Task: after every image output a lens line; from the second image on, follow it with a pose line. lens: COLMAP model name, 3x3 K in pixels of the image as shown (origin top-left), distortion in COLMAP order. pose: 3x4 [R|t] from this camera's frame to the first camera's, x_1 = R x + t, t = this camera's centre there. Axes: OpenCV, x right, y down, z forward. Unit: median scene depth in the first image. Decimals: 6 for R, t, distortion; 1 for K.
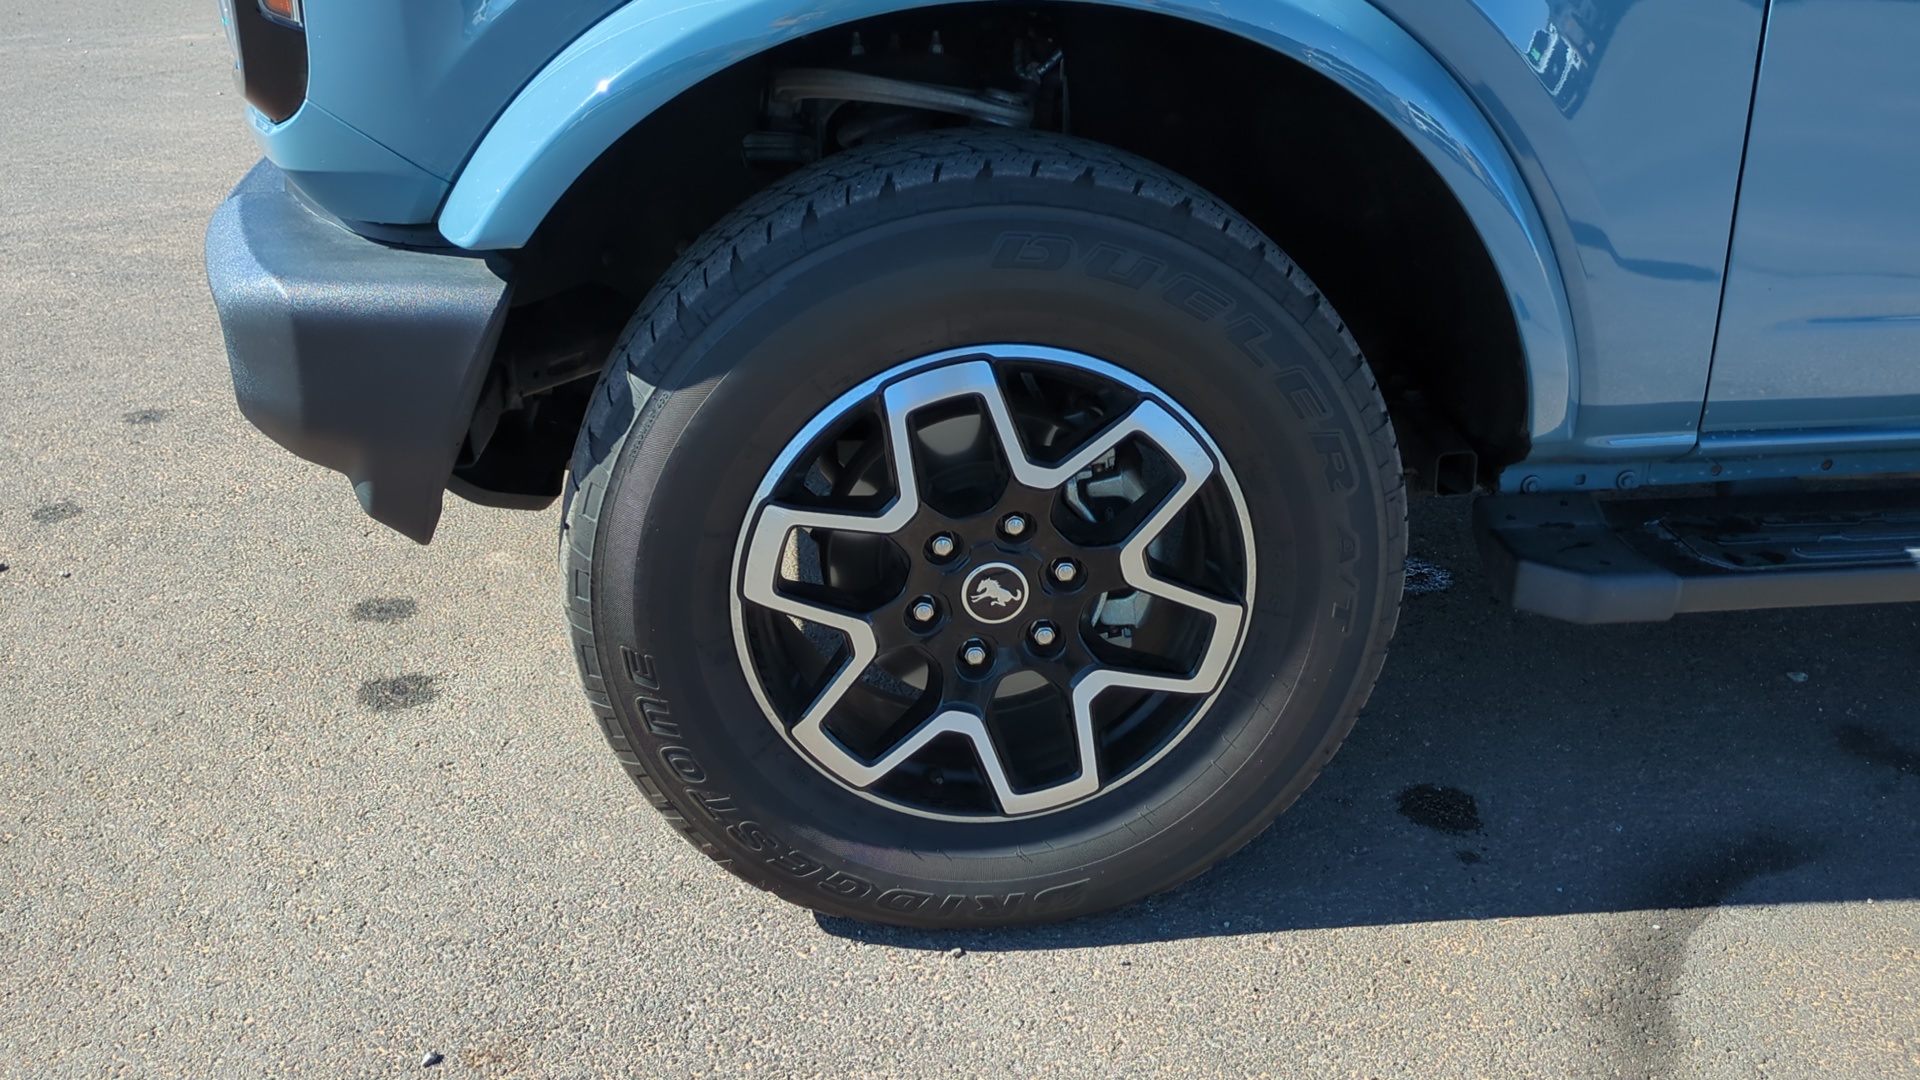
lens RADIAL K [[1647.5, 0, 960.0], [0, 1647.5, 540.0], [0, 0, 1]] dist [0.097622, -0.131521]
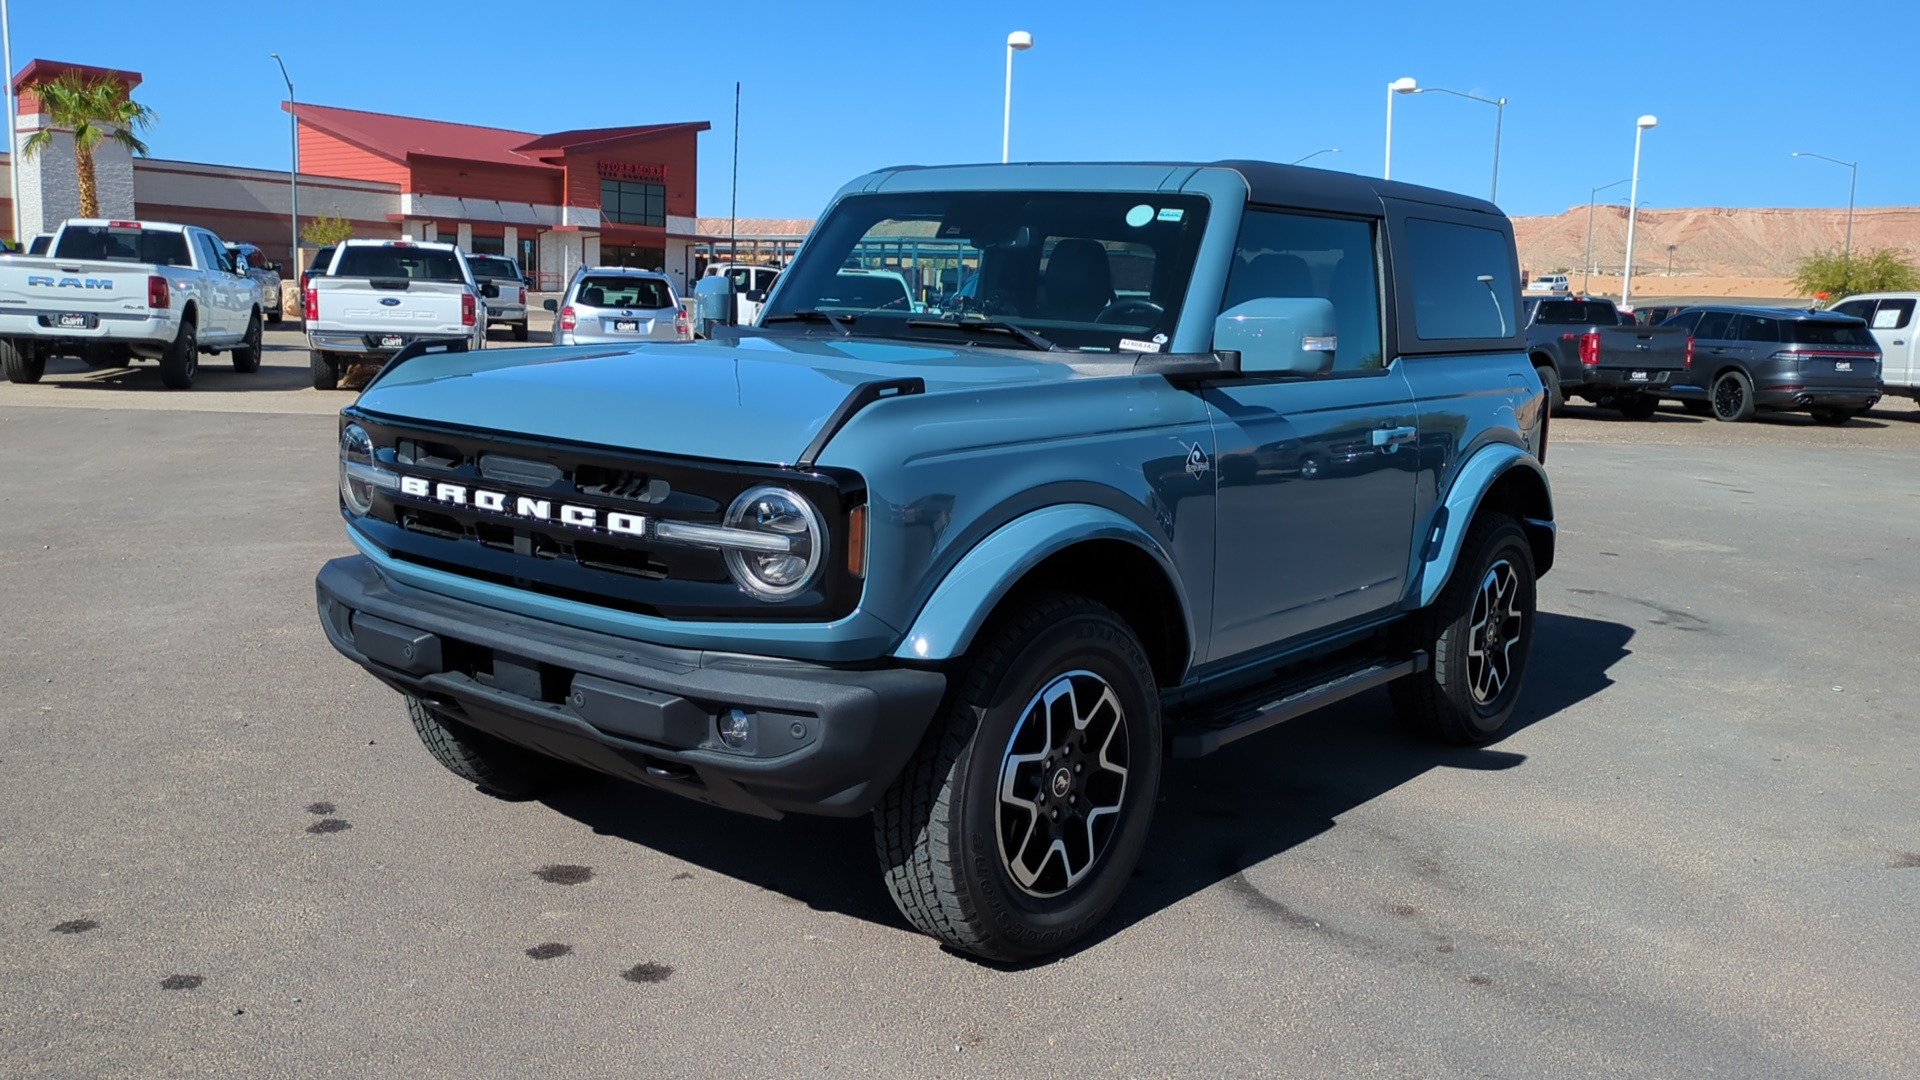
lens RADIAL K [[1647.5, 0, 960.0], [0, 1647.5, 540.0], [0, 0, 1]] dist [0.097622, -0.131521]
pose [[0.706662, -0.086388, 0.702258, -1.668040], [0.264746, 0.952705, -0.149209, 0.017006], [-0.656154, 0.291360, 0.696111, -0.609932]]
